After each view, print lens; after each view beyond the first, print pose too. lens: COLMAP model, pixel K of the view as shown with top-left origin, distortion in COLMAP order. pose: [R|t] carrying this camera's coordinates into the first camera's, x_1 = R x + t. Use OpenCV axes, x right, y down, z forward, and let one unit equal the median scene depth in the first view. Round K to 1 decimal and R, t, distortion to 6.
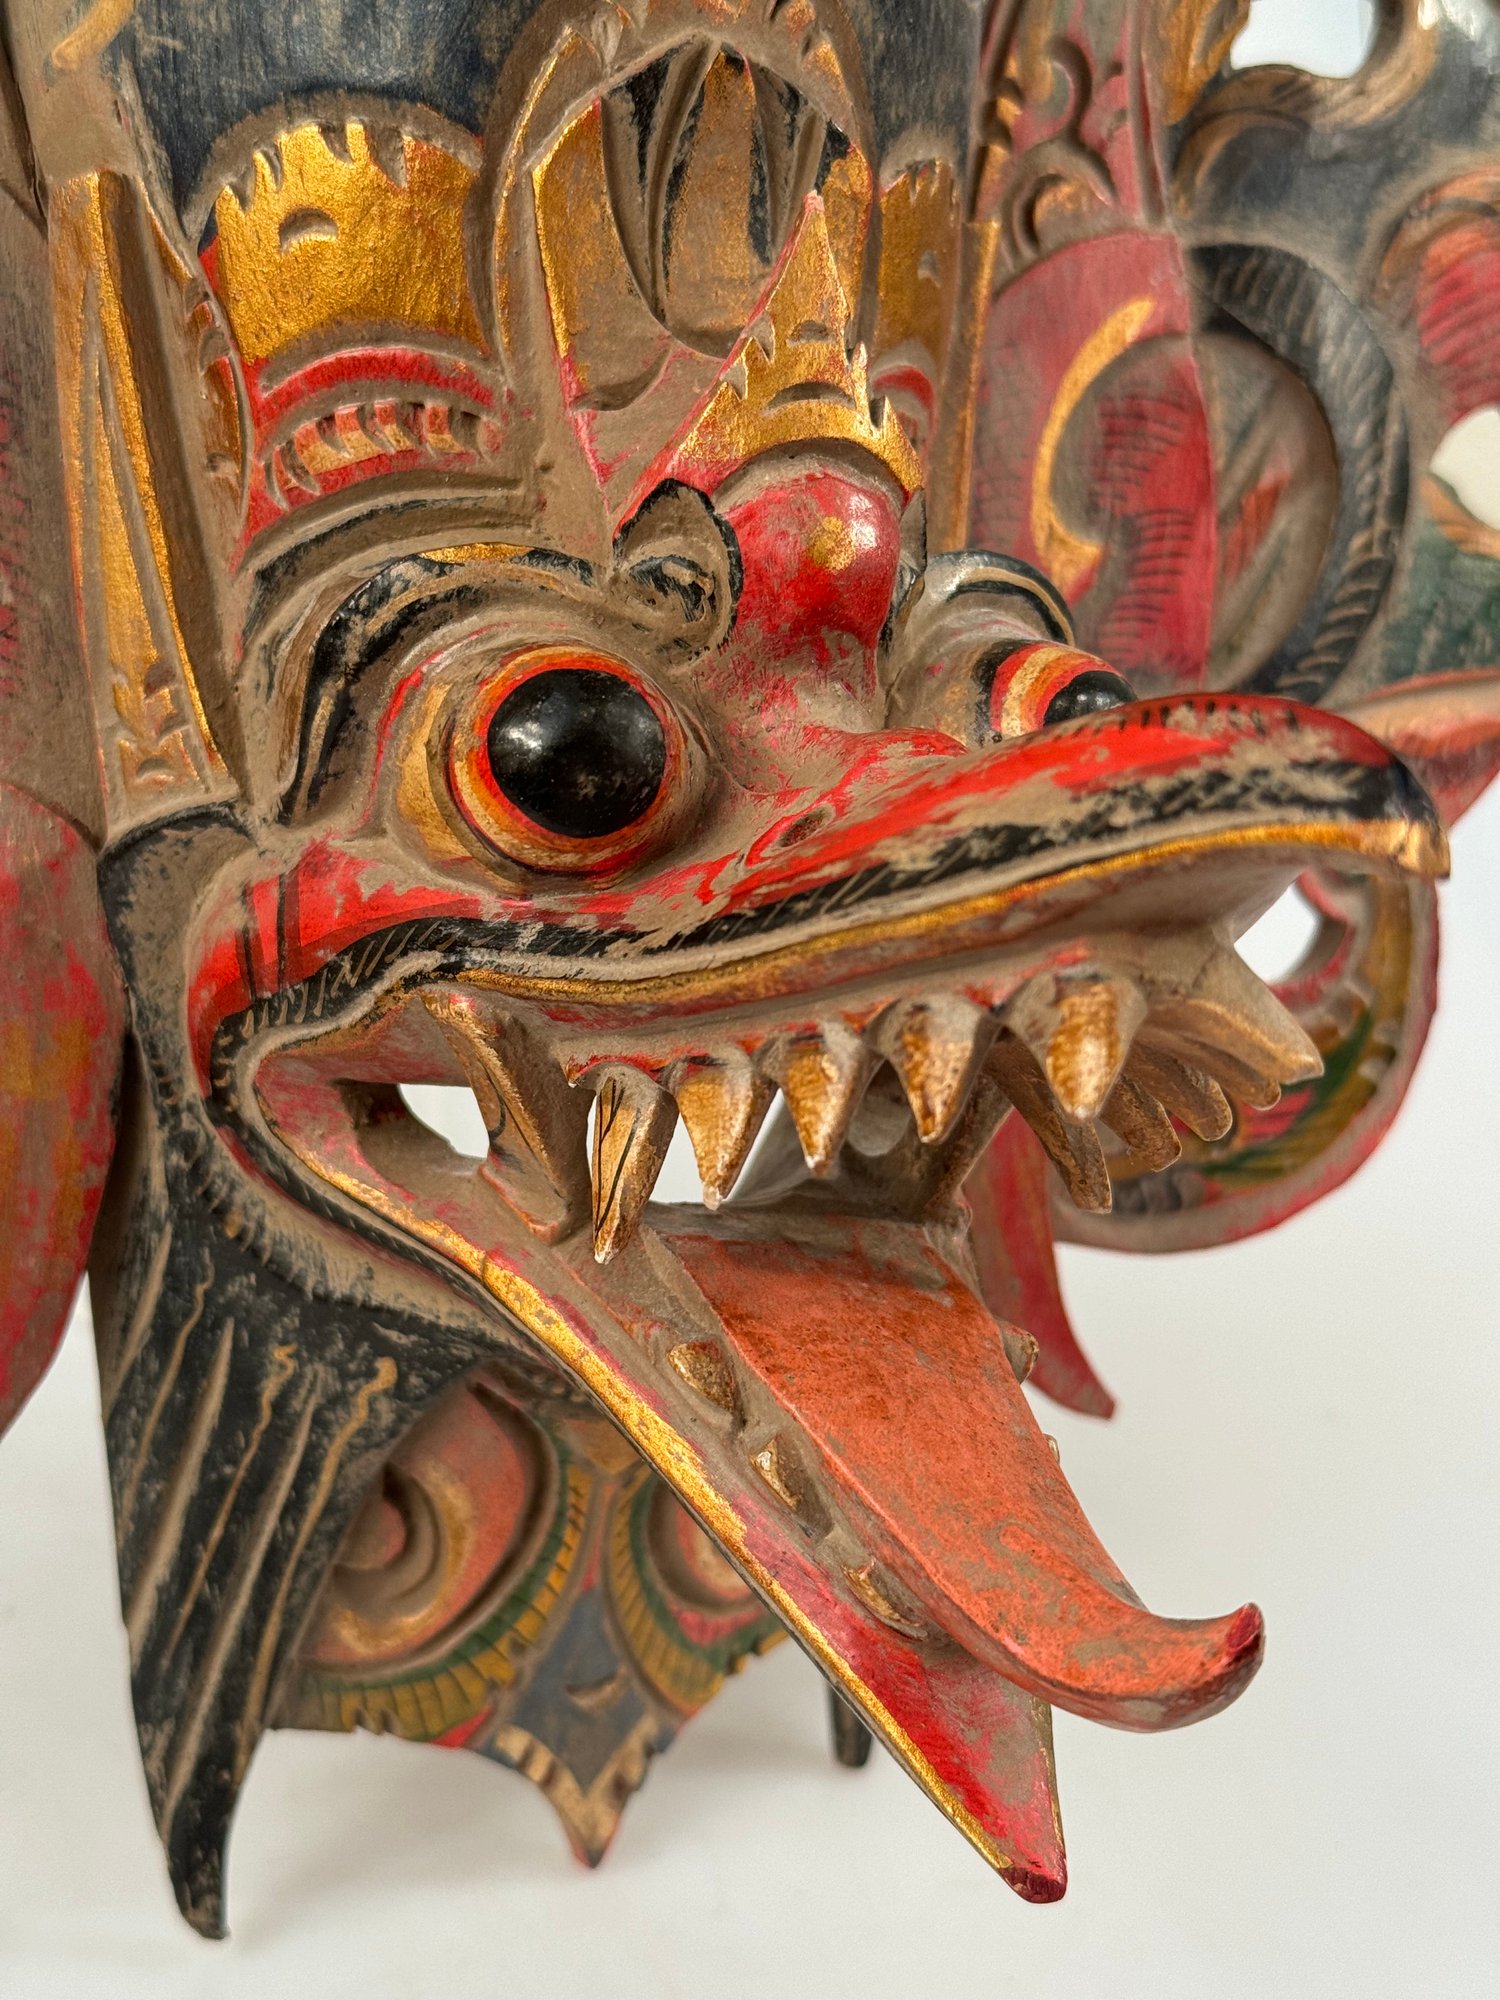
lens RADIAL K [[2757.6, 0, 746.9], [0, 2757.6, 1007.8], [0, 0, 1]] dist [0.075898, 0.000000]
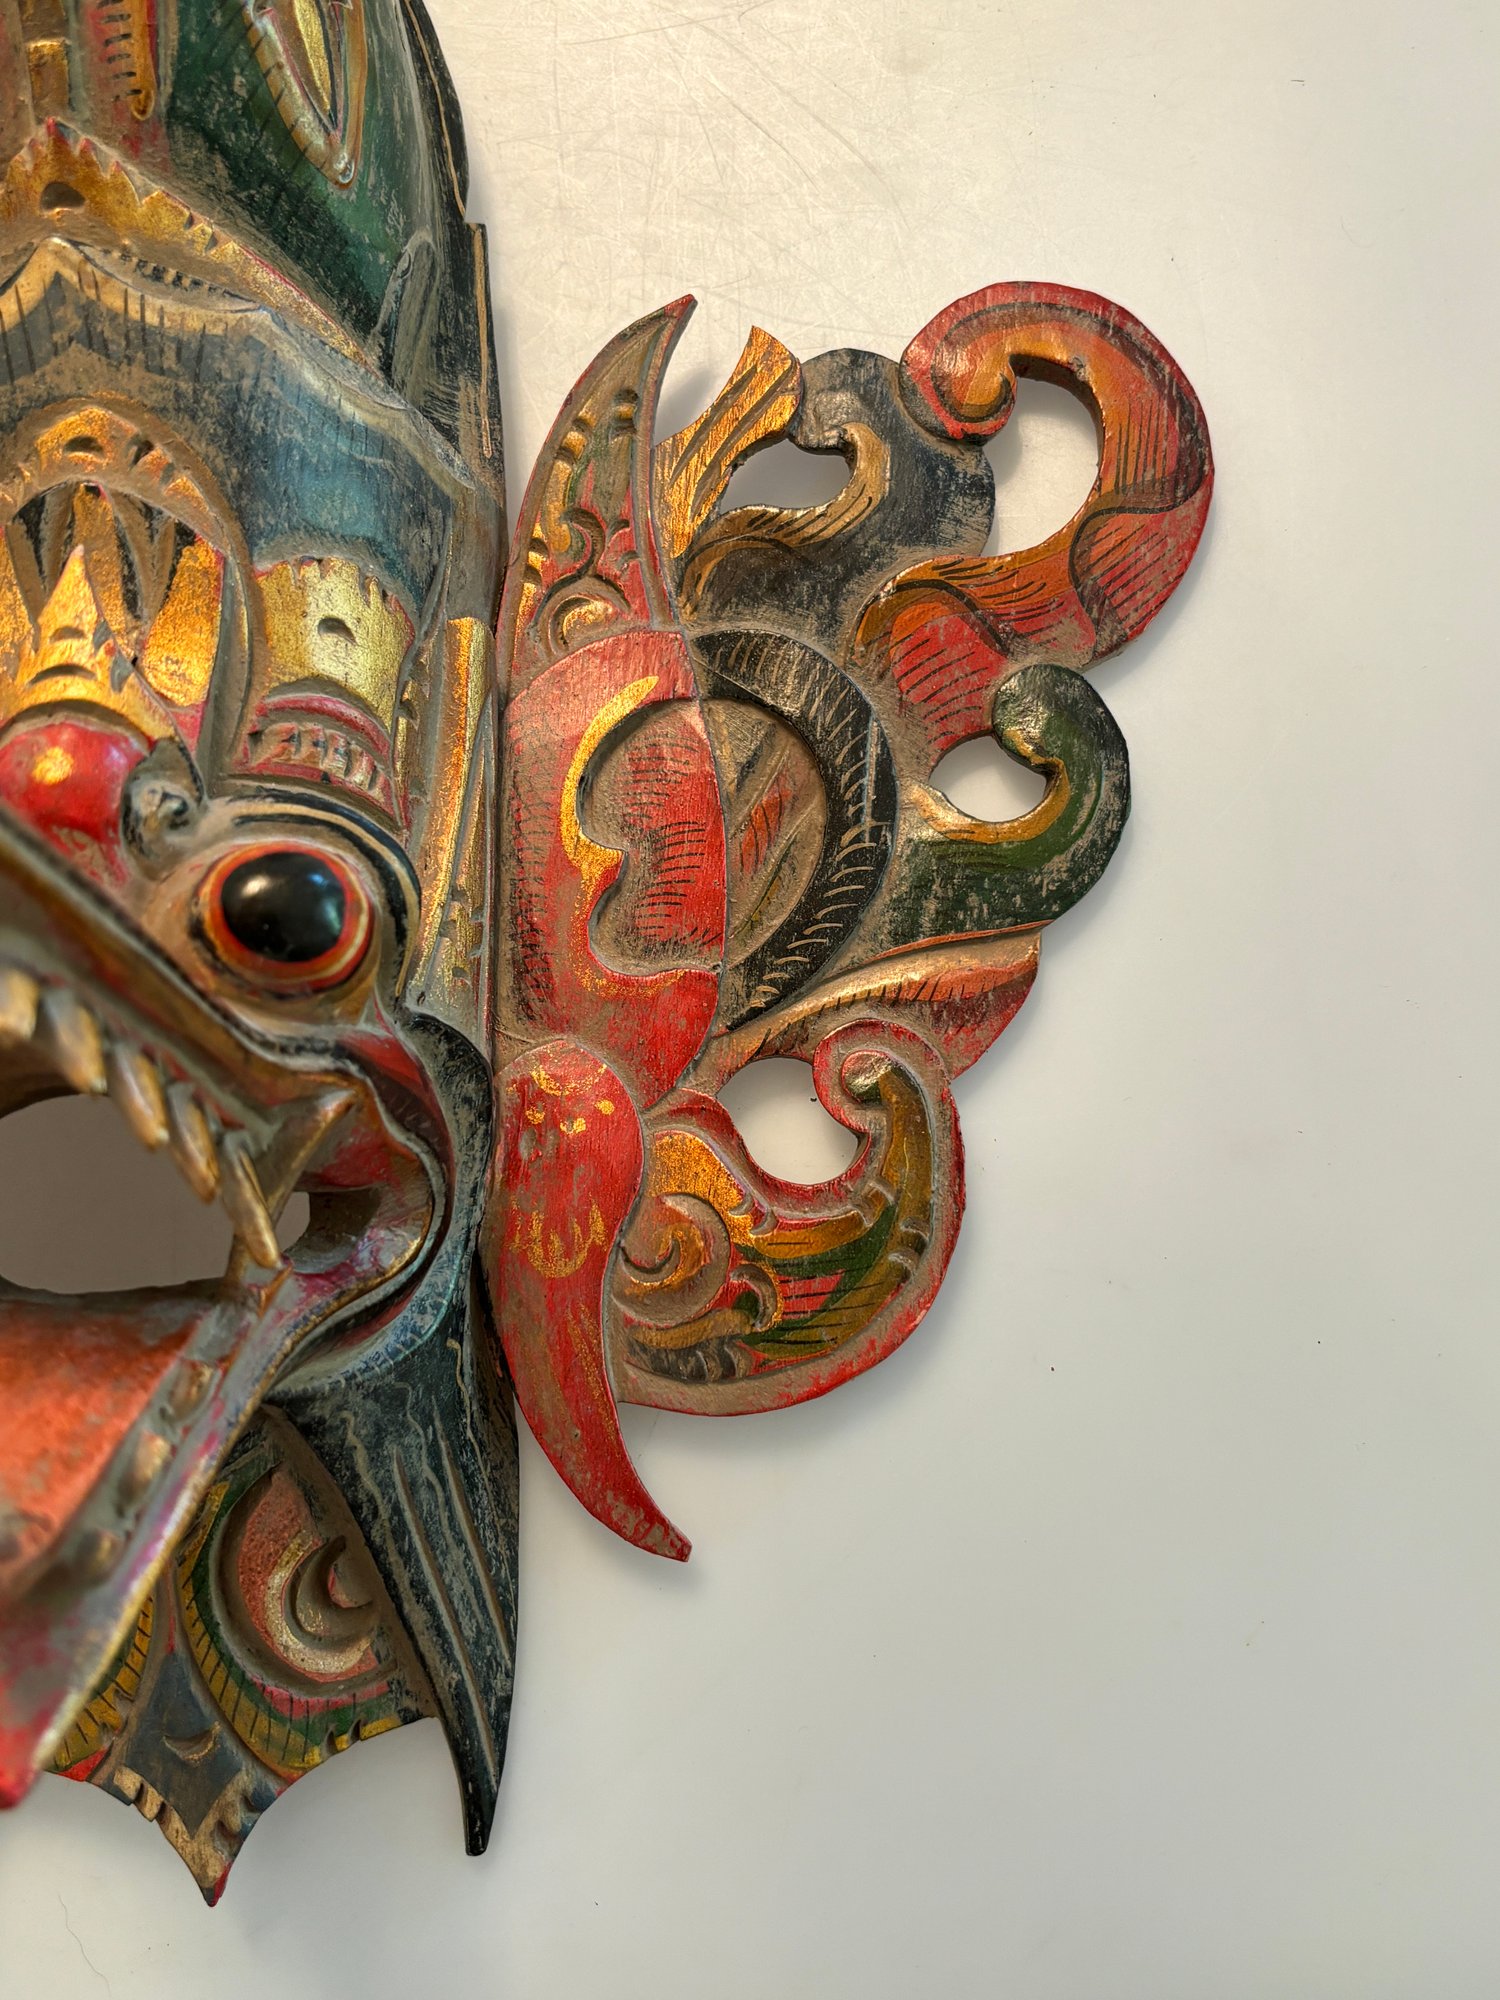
lens RADIAL K [[1905.2, 0, 753.1], [0, 1905.2, 989.4], [0, 0, 1]] dist [-0.022922, 0.000000]
pose [[0.932358, -0.095411, -0.348719, 0.493836], [-0.002826, 0.962596, -0.270926, 0.142456], [0.361525, 0.253586, 0.897215, 0.221473]]
